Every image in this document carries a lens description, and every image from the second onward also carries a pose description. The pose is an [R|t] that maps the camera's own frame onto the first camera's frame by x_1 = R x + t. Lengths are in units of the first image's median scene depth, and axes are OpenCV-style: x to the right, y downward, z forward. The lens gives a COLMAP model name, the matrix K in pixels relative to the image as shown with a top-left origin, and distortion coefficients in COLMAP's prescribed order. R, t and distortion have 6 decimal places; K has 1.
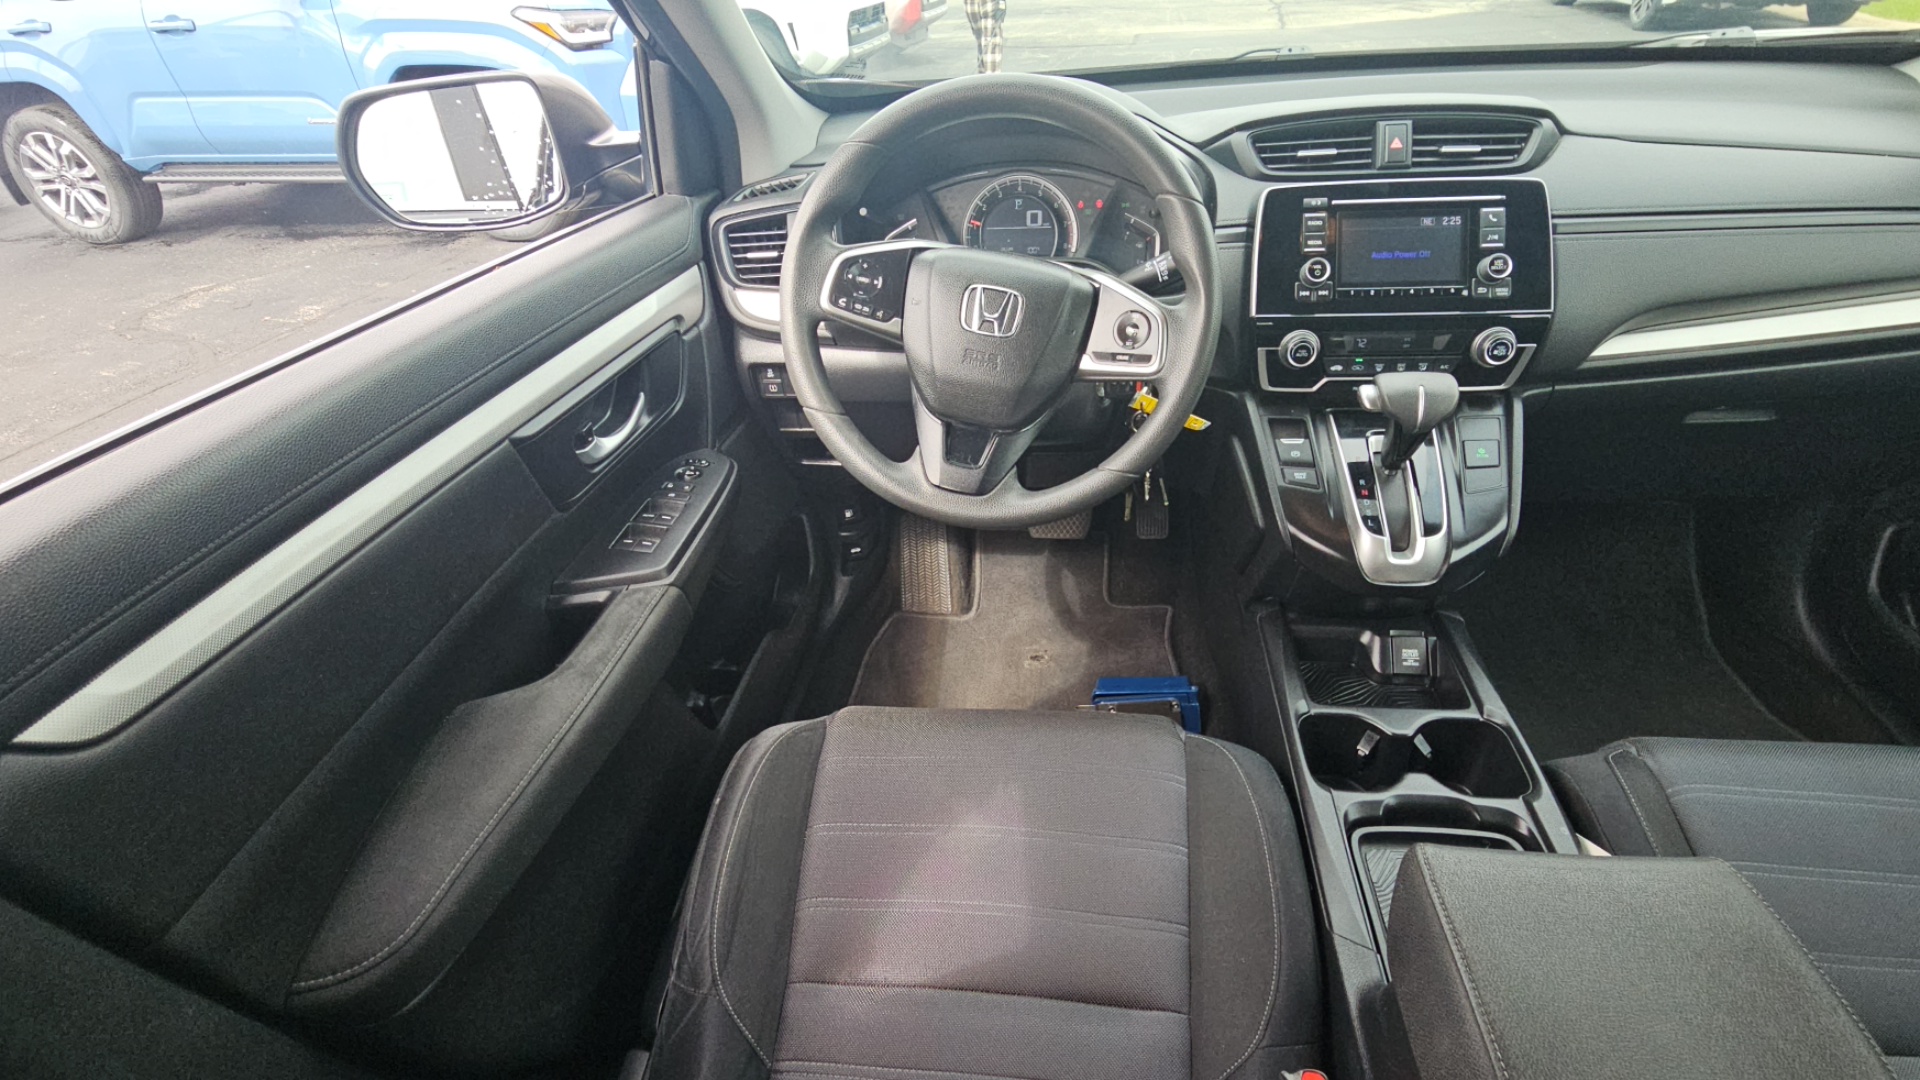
lens RADIAL K [[855.3, 0, 984.2], [0, 855.3, 539.5], [0, 0, 1]] dist [0.012287, -0.006739]
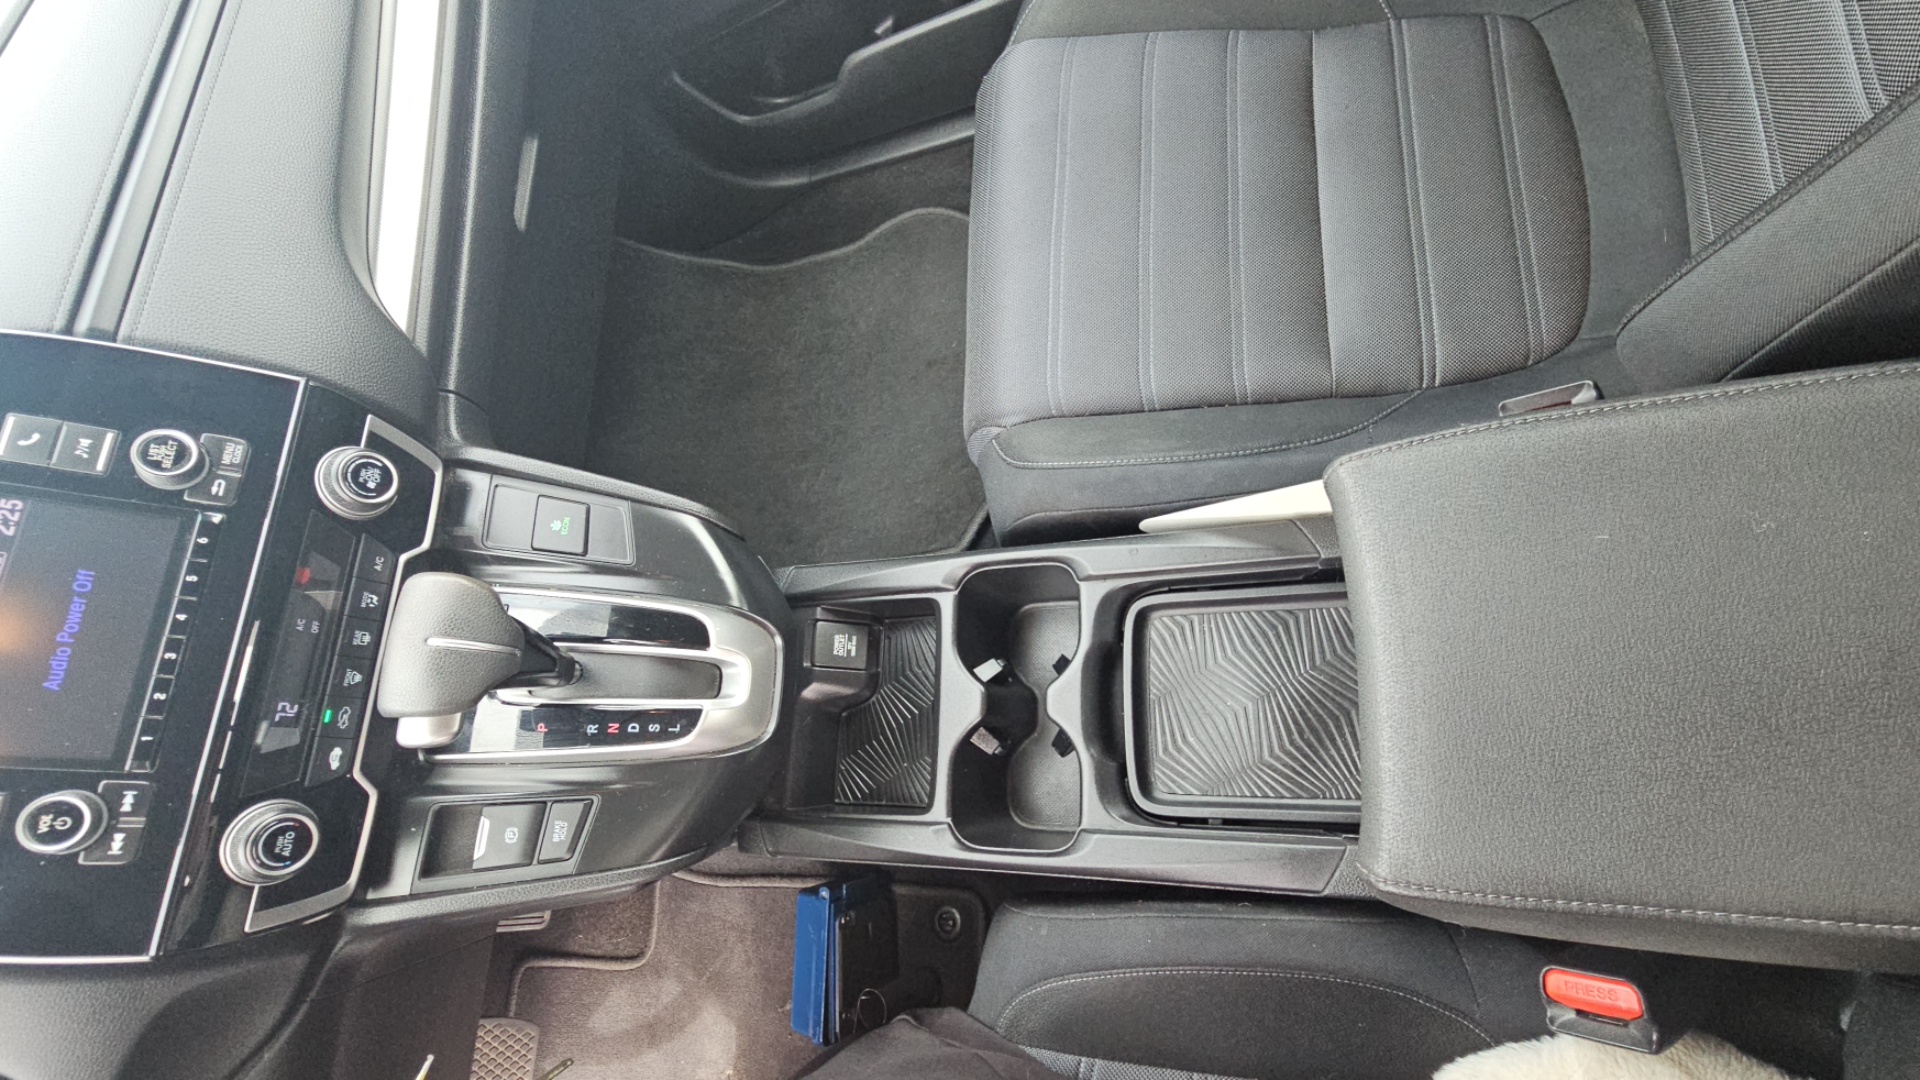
lens RADIAL K [[871.8, 0, 988.7], [0, 871.8, 543.1], [0, 0, 1]] dist [-0.001295, -0.000395]
pose [[-0.049174, -0.931026, 0.361624, 0.327410], [0.853260, 0.149038, 0.499734, -0.148413], [-0.519161, 0.333133, 0.787079, 0.355871]]
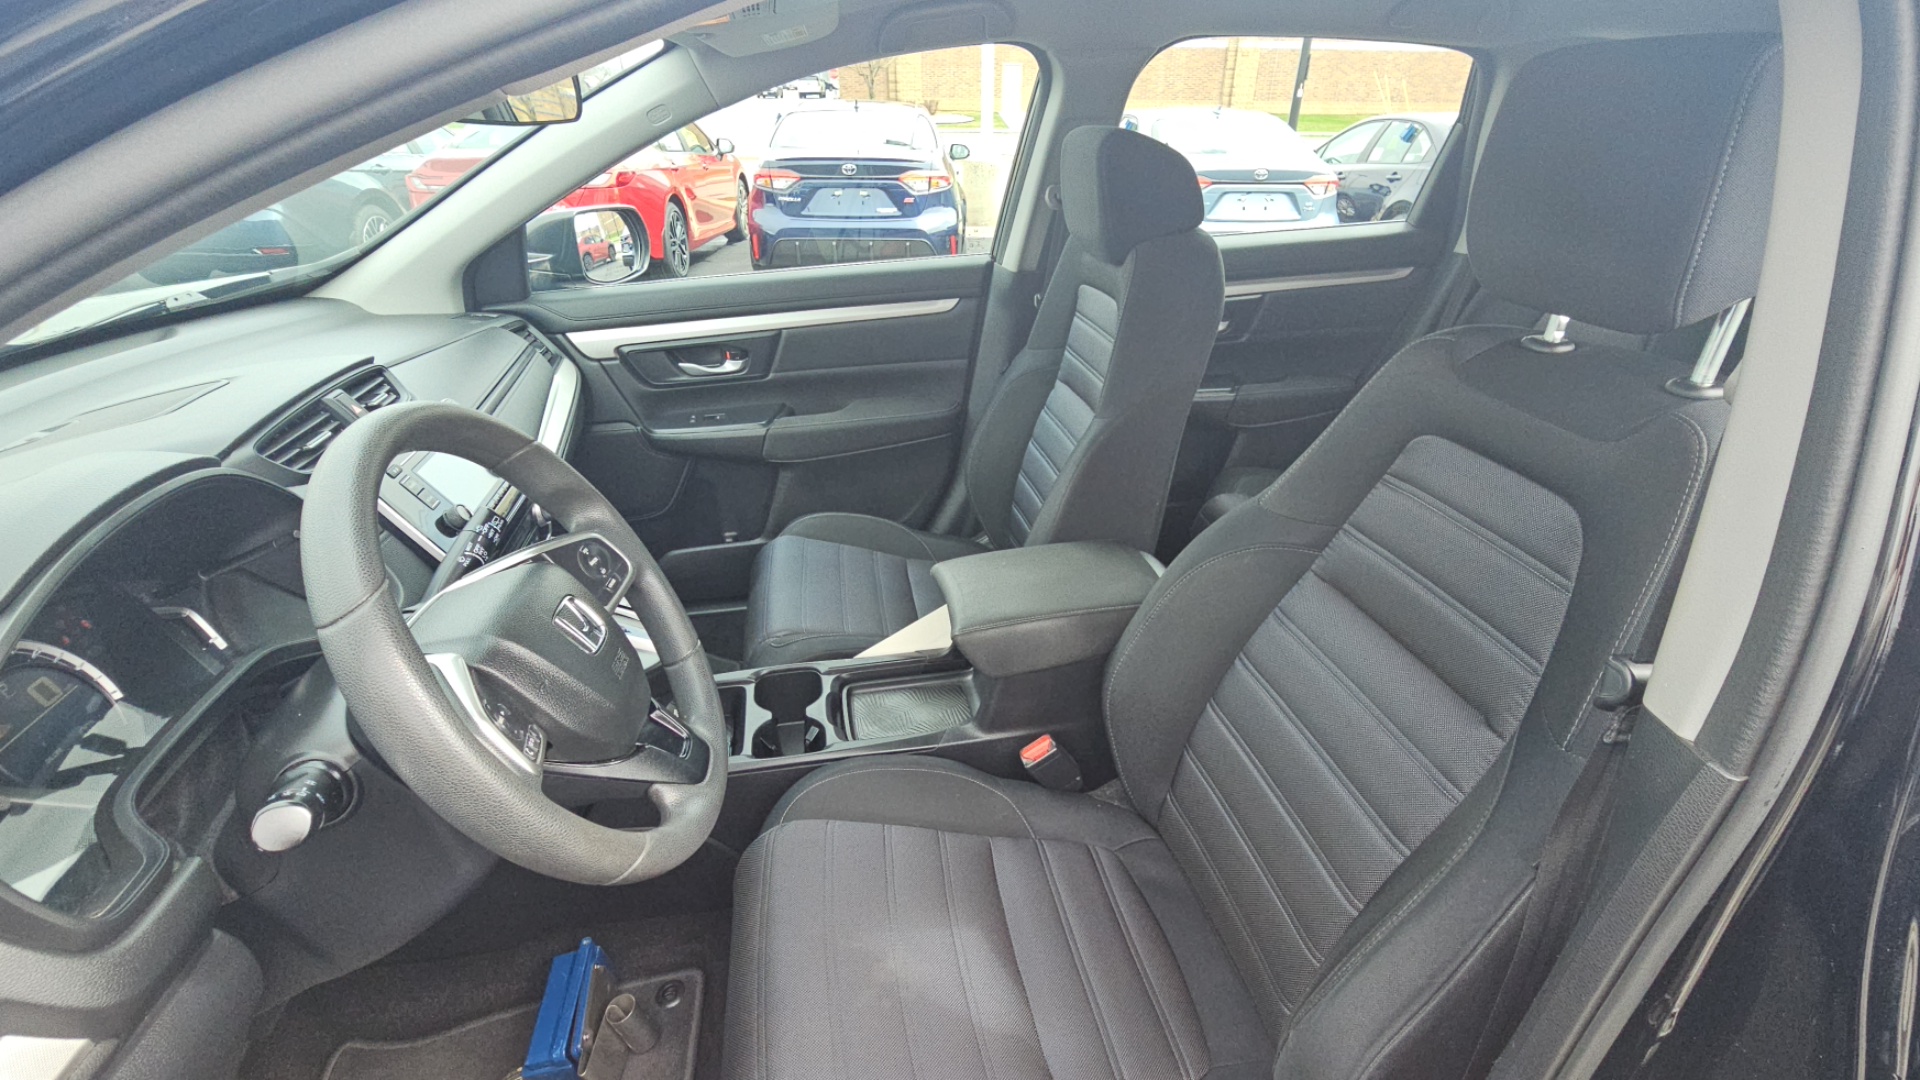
lens RADIAL K [[860.9, 0, 975.8], [0, 860.9, 542.6], [0, 0, 1]] dist [-0.001059, -0.000256]
pose [[-0.298418, -0.376786, 0.876915, -0.706107], [0.561501, 0.673652, 0.480531, -0.430374], [-0.771793, 0.635787, 0.010536, 0.516345]]
